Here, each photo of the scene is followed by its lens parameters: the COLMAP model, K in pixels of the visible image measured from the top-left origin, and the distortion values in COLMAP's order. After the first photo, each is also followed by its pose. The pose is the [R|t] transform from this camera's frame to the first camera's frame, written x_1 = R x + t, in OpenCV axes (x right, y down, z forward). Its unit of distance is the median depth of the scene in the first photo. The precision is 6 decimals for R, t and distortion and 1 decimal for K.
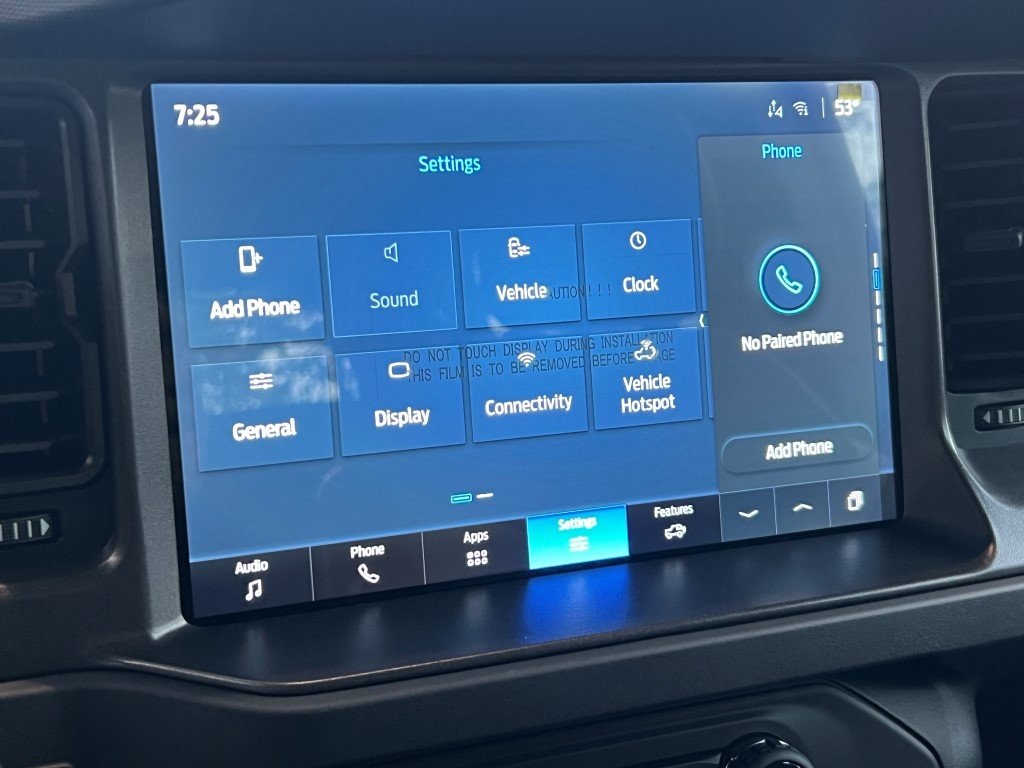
lens RADIAL K [[1378.8, 0, 512.0], [0, 1378.8, 384.0], [0, 0, 1]] dist [0.095026, -0.076589]
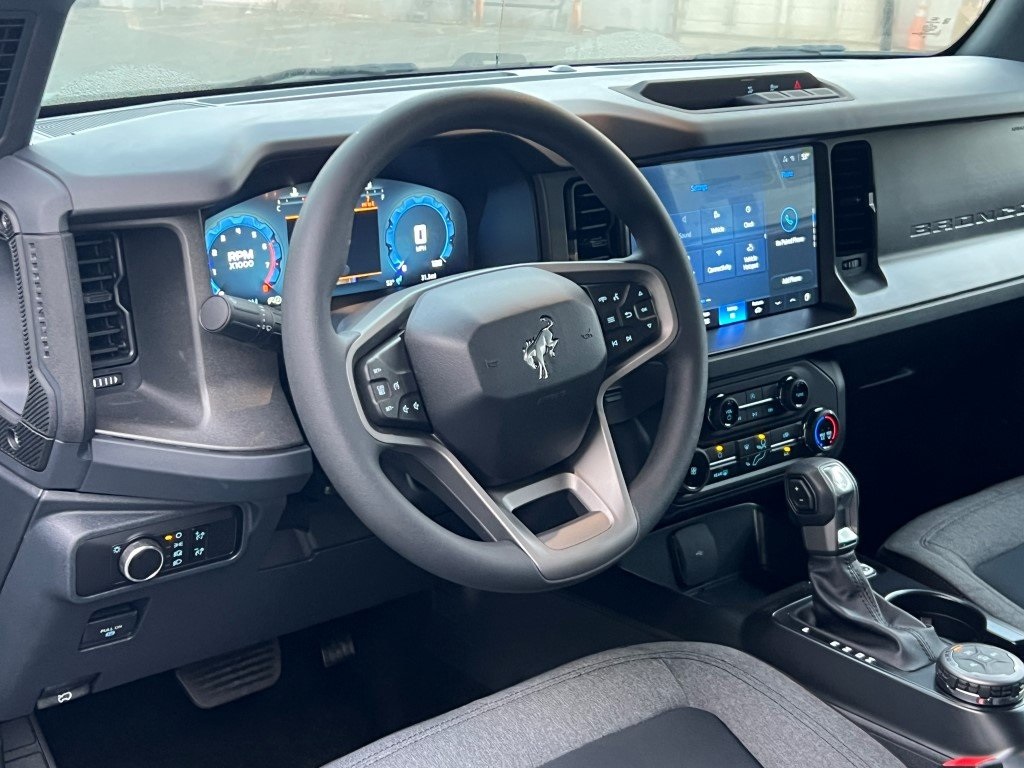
lens RADIAL K [[1378.8, 0, 512.0], [0, 1378.8, 384.0], [0, 0, 1]] dist [0.095026, -0.076589]
pose [[0.957548, -0.064784, 0.280901, -1.228327], [0.032563, 0.992492, 0.117896, -0.100043], [-0.286430, -0.103745, 0.952468, -1.661803]]
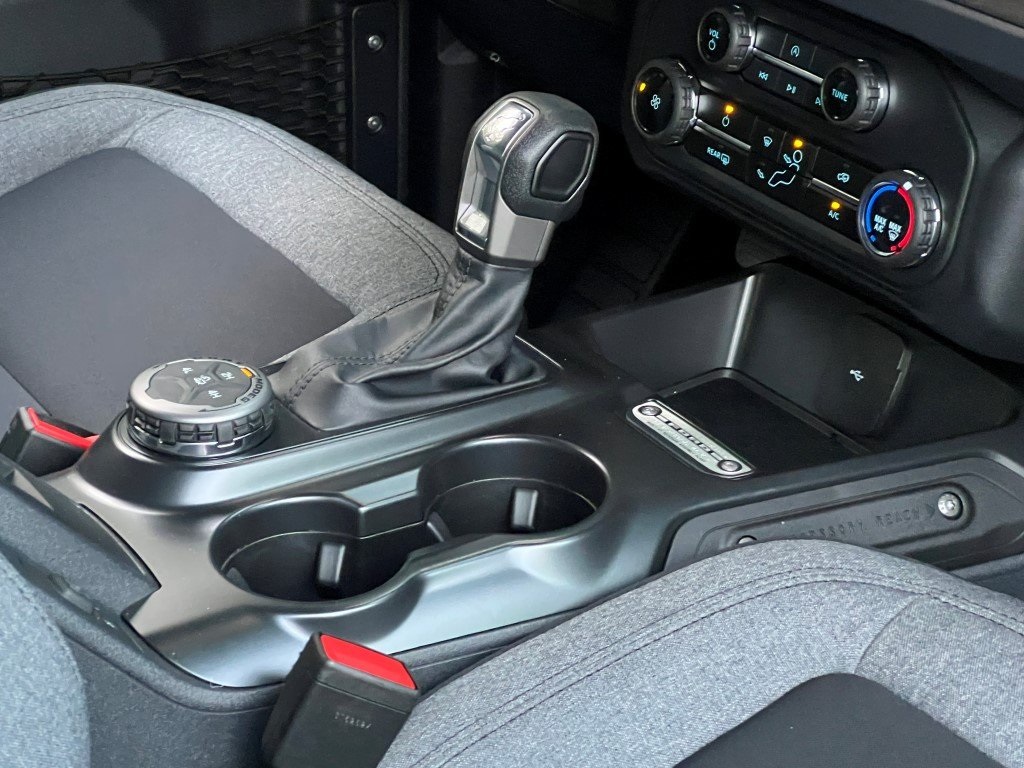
lens RADIAL K [[2300.2, 0, 484.9], [0, 2300.2, 382.1], [0, 0, 1]] dist [-0.108207, 4.191664]
pose [[0.177662, 0.445604, -0.877424, 2.337754], [-0.227152, 0.886100, 0.404016, -0.322236], [0.957517, 0.127531, 0.258646, 0.049904]]
